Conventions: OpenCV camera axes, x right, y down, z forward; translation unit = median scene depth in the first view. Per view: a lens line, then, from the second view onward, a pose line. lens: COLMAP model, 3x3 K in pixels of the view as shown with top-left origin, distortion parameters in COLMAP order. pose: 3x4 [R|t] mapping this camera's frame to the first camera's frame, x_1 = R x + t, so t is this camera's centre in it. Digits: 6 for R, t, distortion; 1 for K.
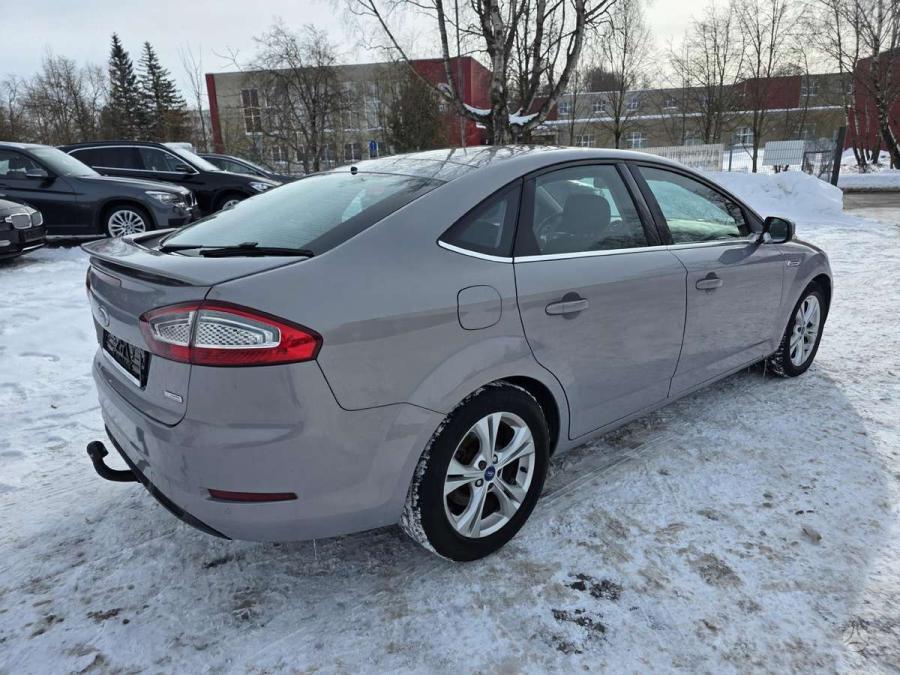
lens RADIAL K [[606.6, 0, 450.1], [0, 606.6, 330.8], [0, 0, 1]] dist [0.051350, -0.045645]
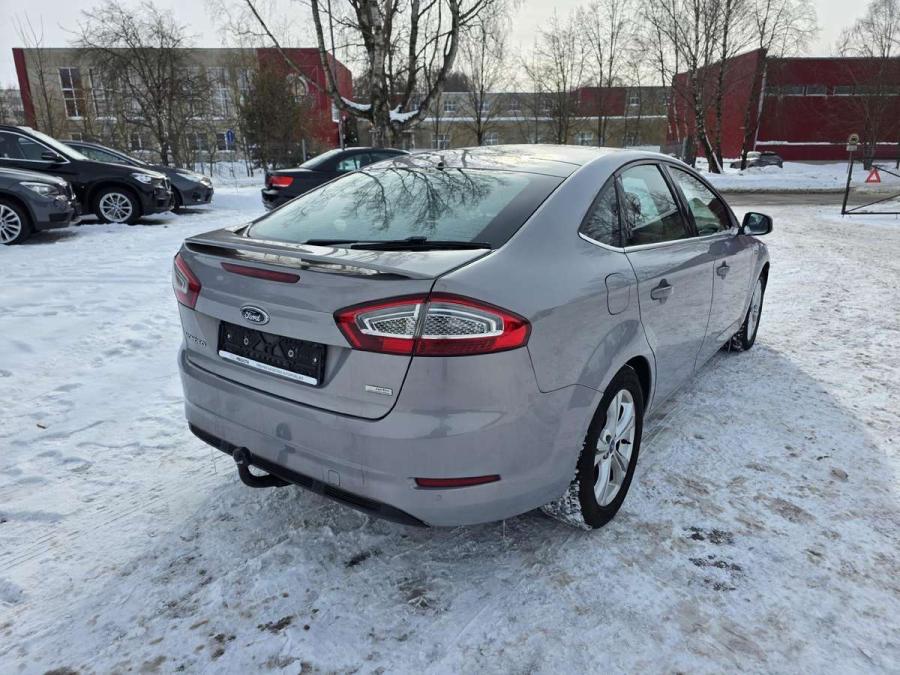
lens RADIAL K [[606.6, 0, 453.7], [0, 606.6, 332.2], [0, 0, 1]] dist [0.051350, -0.045645]
pose [[0.970162, -0.043972, 0.238435, -0.375376], [0.042148, 0.999030, 0.012747, 0.003179], [-0.238764, -0.002317, 0.971075, 0.003695]]
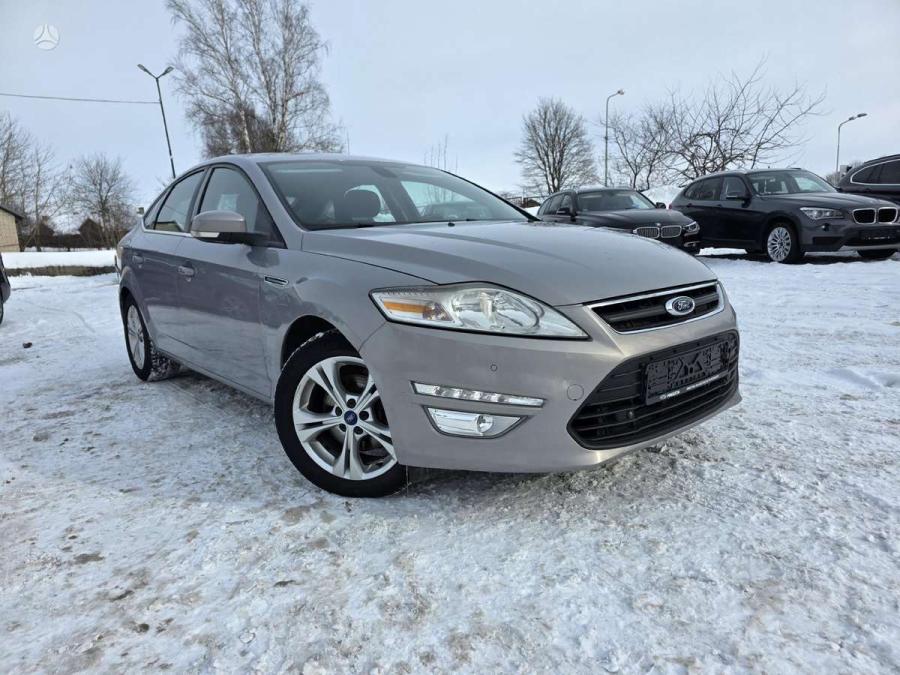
lens RADIAL K [[606.6, 0, 454.1], [0, 606.6, 343.9], [0, 0, 1]] dist [0.051350, -0.045645]
pose [[-0.016309, 0.194752, -0.980717, 1.640413], [-0.220161, 0.956075, 0.193520, -0.291531], [0.975327, 0.219072, 0.027284, 1.588342]]
